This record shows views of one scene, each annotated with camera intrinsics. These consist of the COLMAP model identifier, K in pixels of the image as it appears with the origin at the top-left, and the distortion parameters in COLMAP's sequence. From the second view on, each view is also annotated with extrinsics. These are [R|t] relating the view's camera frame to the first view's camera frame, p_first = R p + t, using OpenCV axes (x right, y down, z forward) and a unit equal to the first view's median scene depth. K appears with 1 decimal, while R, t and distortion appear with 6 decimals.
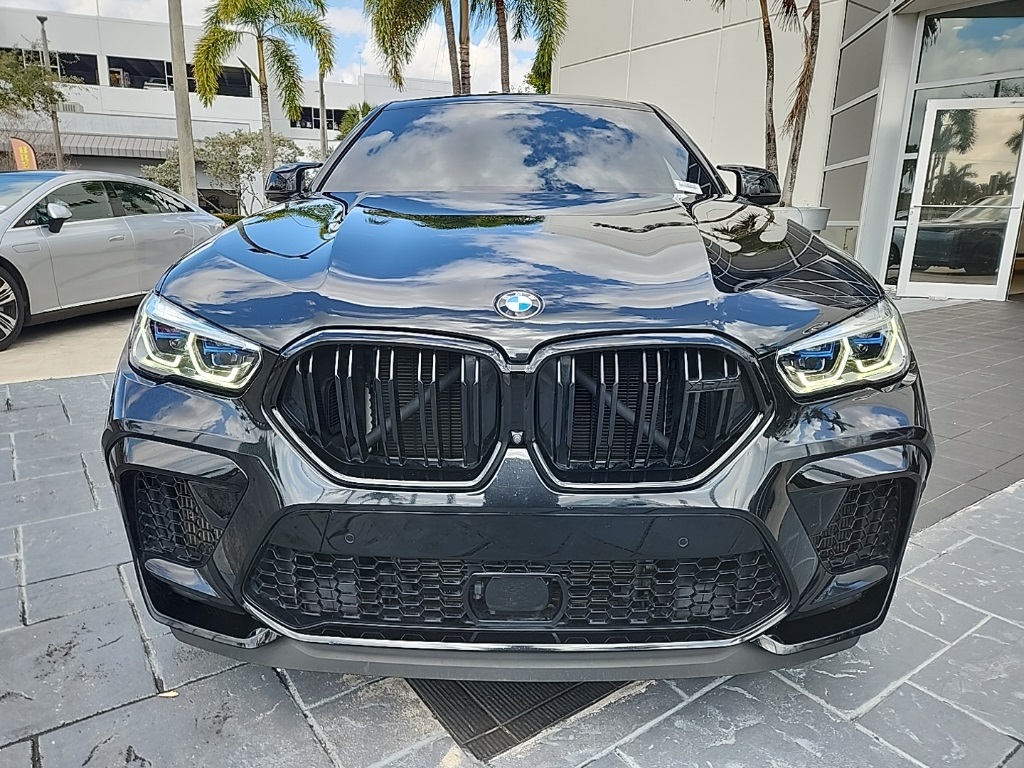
lens RADIAL K [[680.7, 0, 508.6], [0, 680.7, 384.7], [0, 0, 1]] dist [0.064641, -0.059607]
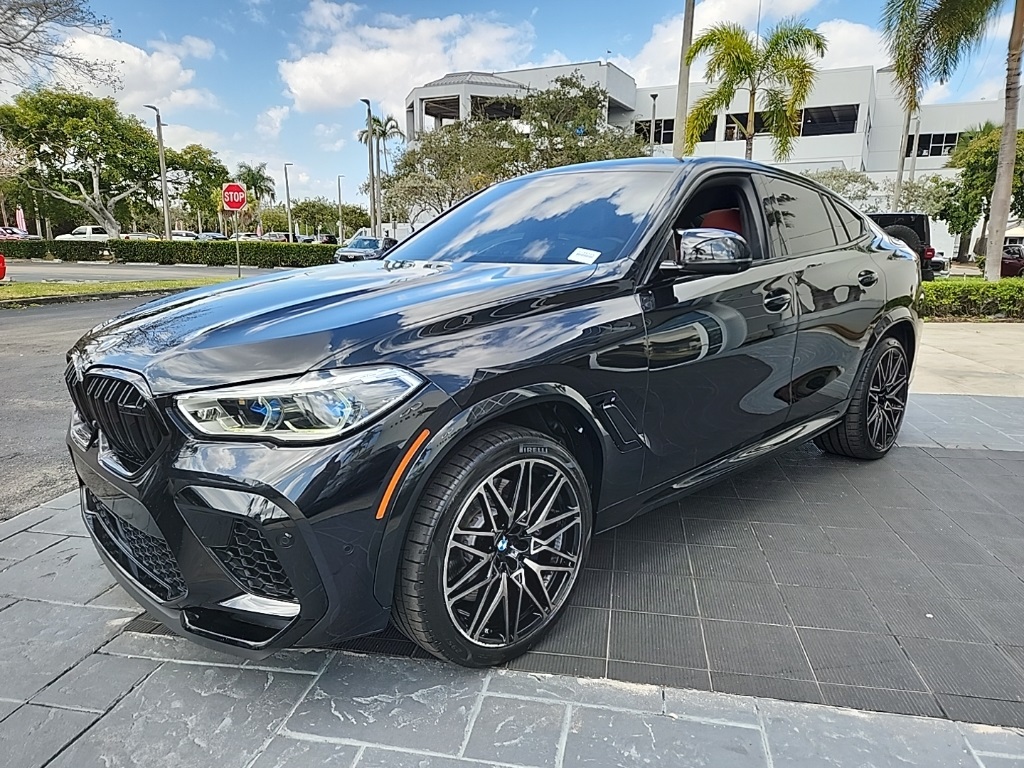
lens RADIAL K [[682.0, 0, 514.7], [0, 682.0, 384.8], [0, 0, 1]] dist [0.069245, -0.063212]
pose [[0.689598, 0.133279, -0.711822, 0.059575], [-0.168932, 0.985407, 0.020847, -0.006844], [0.704213, 0.105874, 0.702050, 0.016189]]
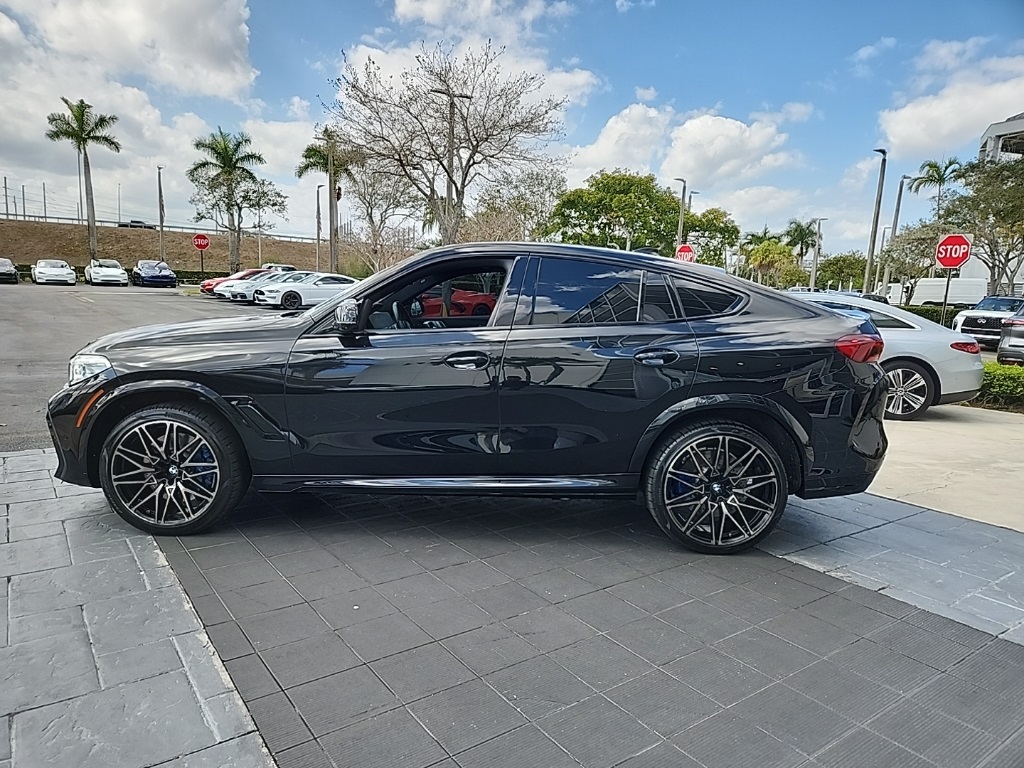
lens RADIAL K [[694.3, 0, 534.7], [0, 694.3, 384.3], [0, 0, 1]] dist [0.071938, -0.066037]
pose [[0.010630, 0.124606, -0.992149, 0.116102], [-0.275137, 0.954271, 0.116901, -0.028919], [0.961346, 0.271734, 0.044427, 0.092680]]
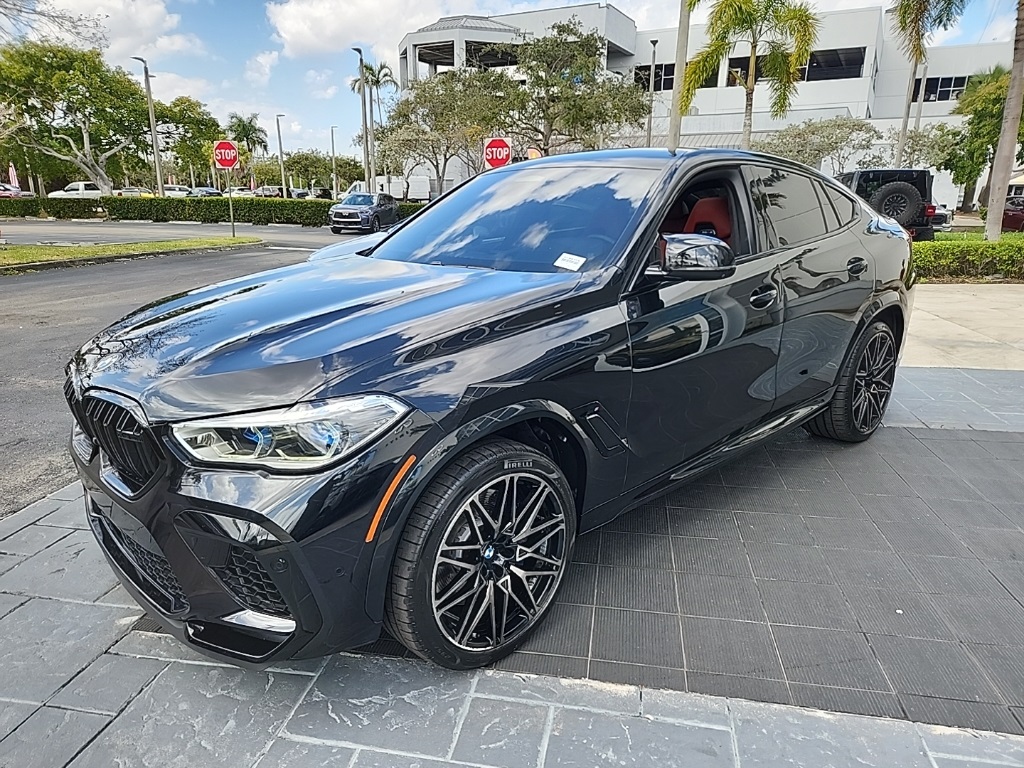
lens RADIAL K [[680.7, 0, 508.6], [0, 680.7, 384.7], [0, 0, 1]] dist [0.064641, -0.059607]
pose [[0.686059, 0.178511, -0.705307, 0.060426], [-0.163295, 0.982480, 0.089823, -0.011882], [0.708984, 0.053549, 0.703189, 0.015611]]
